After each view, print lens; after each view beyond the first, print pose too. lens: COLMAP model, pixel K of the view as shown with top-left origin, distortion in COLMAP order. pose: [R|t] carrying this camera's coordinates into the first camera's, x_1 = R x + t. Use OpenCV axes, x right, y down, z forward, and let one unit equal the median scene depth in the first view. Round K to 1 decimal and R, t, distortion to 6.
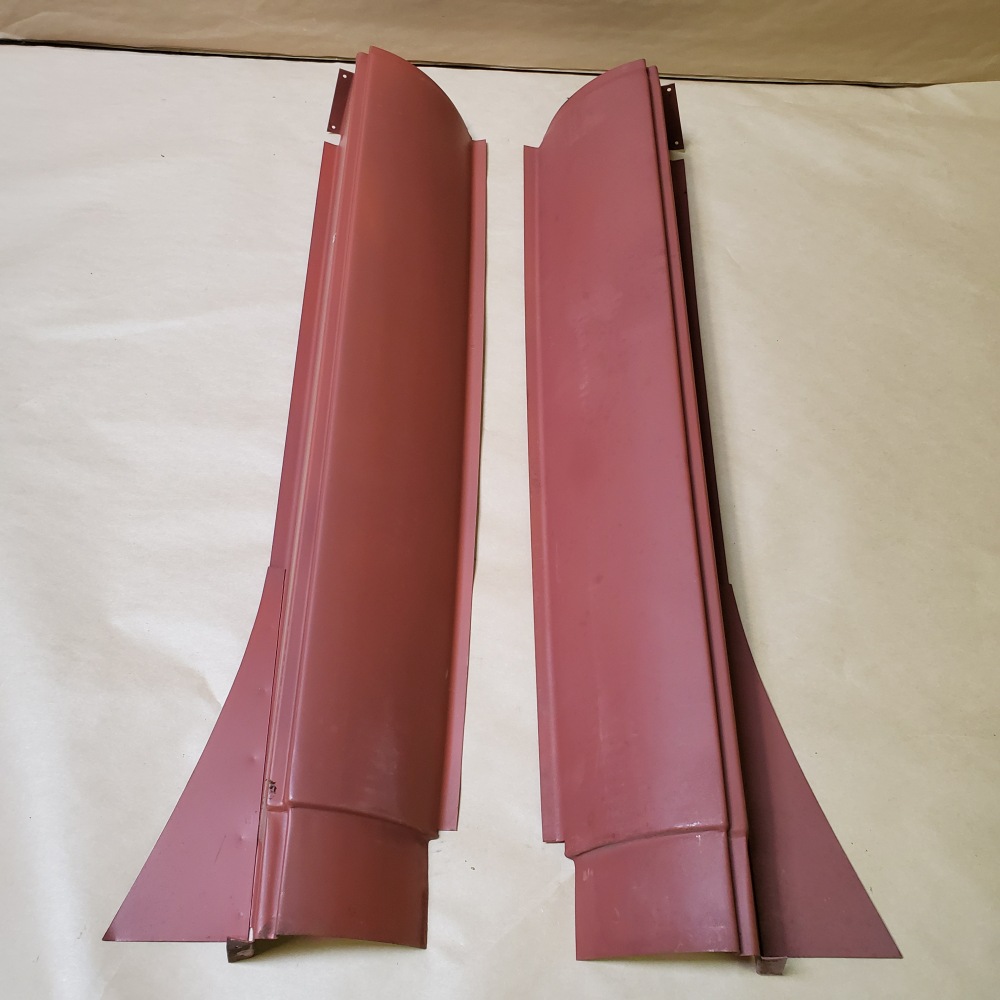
lens RADIAL K [[996.1, 0, 494.3], [0, 996.1, 474.2], [0, 0, 1]] dist [0.046740, -0.089766]
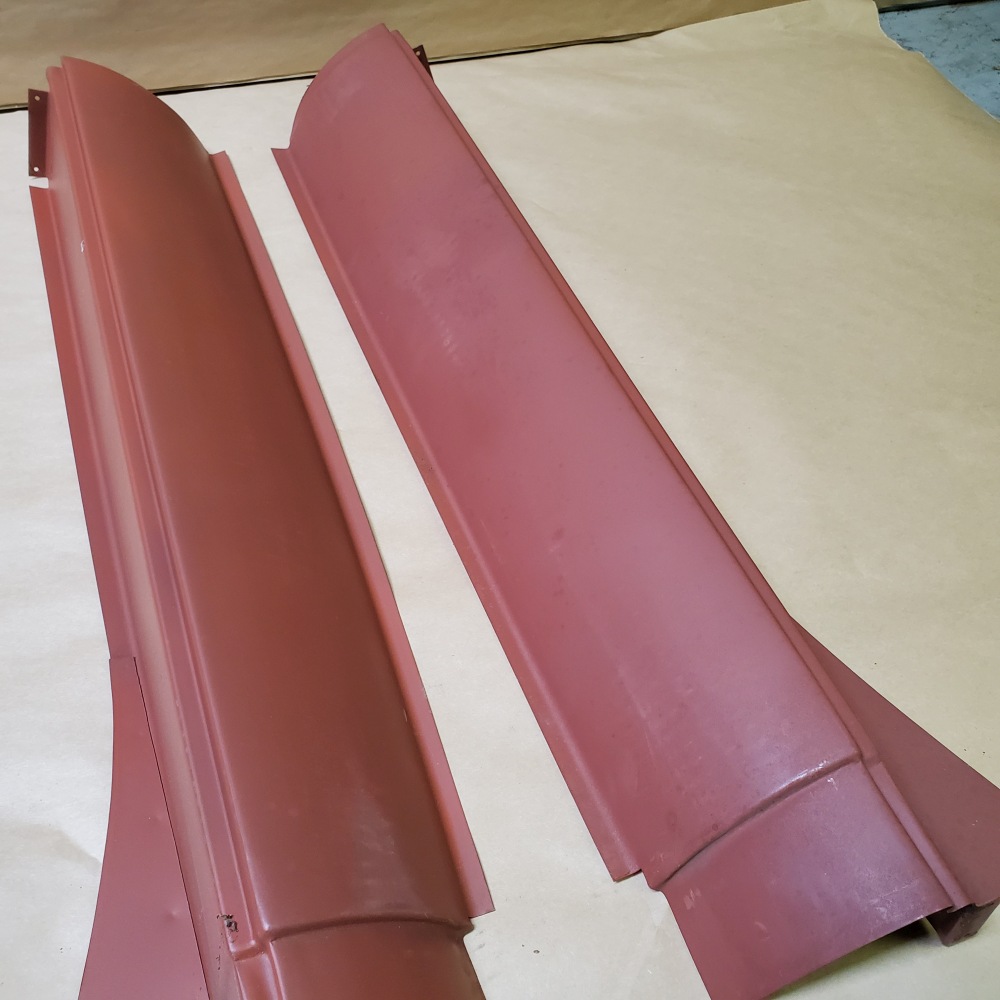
lens RADIAL K [[1005.4, 0, 470.1], [0, 1005.4, 498.4], [0, 0, 1]] dist [0.043467, -0.099625]
pose [[0.937681, -0.255041, 0.236028, -0.112818], [0.283376, 0.954334, -0.094576, 0.110019], [-0.201129, 0.155567, 0.967133, 0.211038]]
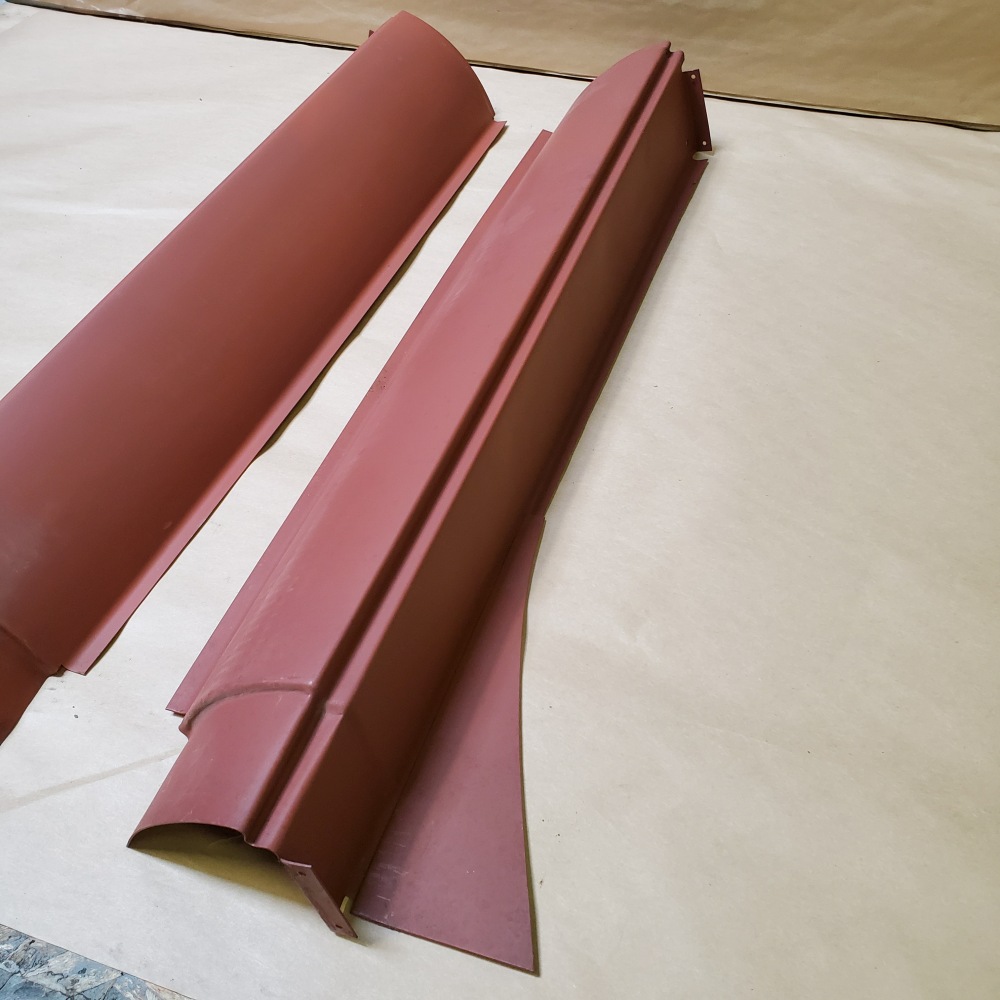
lens RADIAL K [[996.1, 0, 494.3], [0, 996.1, 474.2], [0, 0, 1]] dist [0.046740, -0.089766]
pose [[0.949559, 0.180909, -0.256145, 0.356292], [-0.230022, 0.956987, -0.176821, 0.204239], [0.213139, 0.226821, 0.950328, 0.191934]]
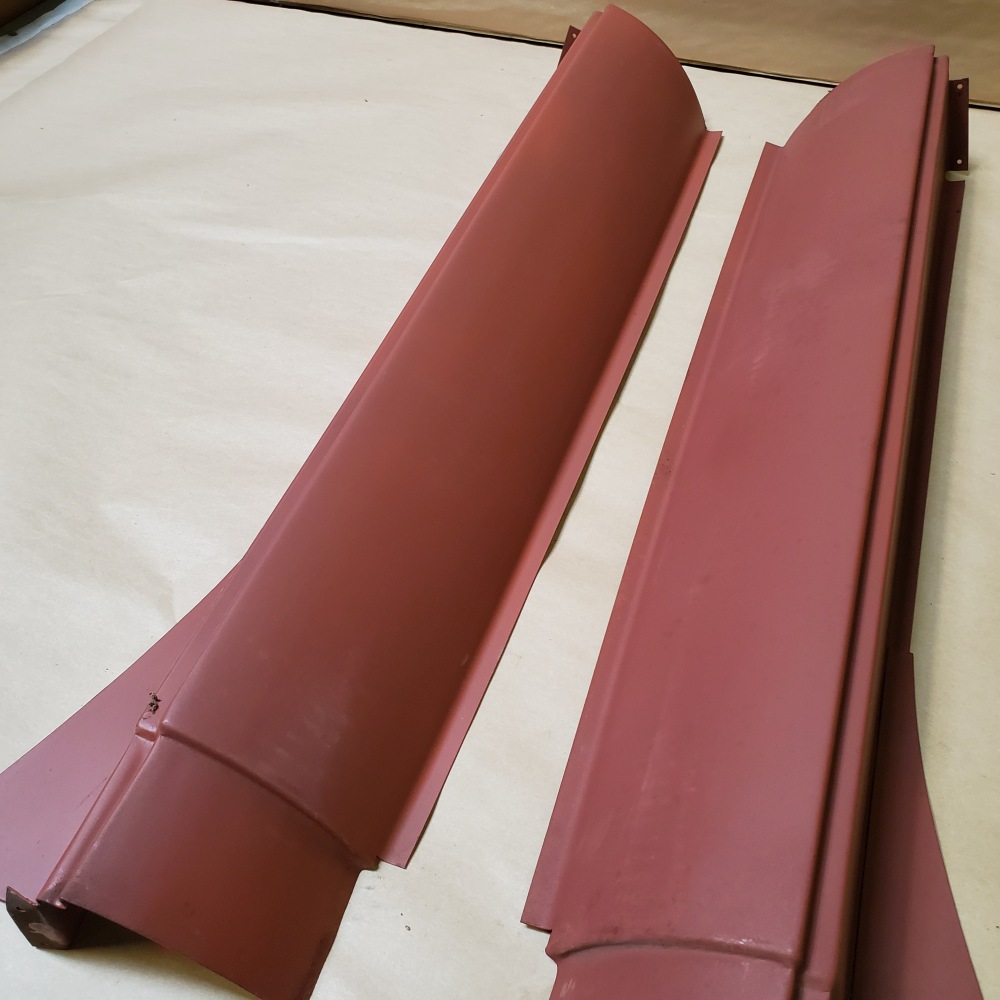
lens RADIAL K [[1009.2, 0, 504.3], [0, 1009.2, 488.3], [0, 0, 1]] dist [-0.035227, 0.065294]
pose [[0.947589, 0.201142, -0.248229, 0.109319], [-0.238565, 0.962254, -0.130972, 0.139960], [0.212515, 0.183327, 0.959806, 0.242890]]
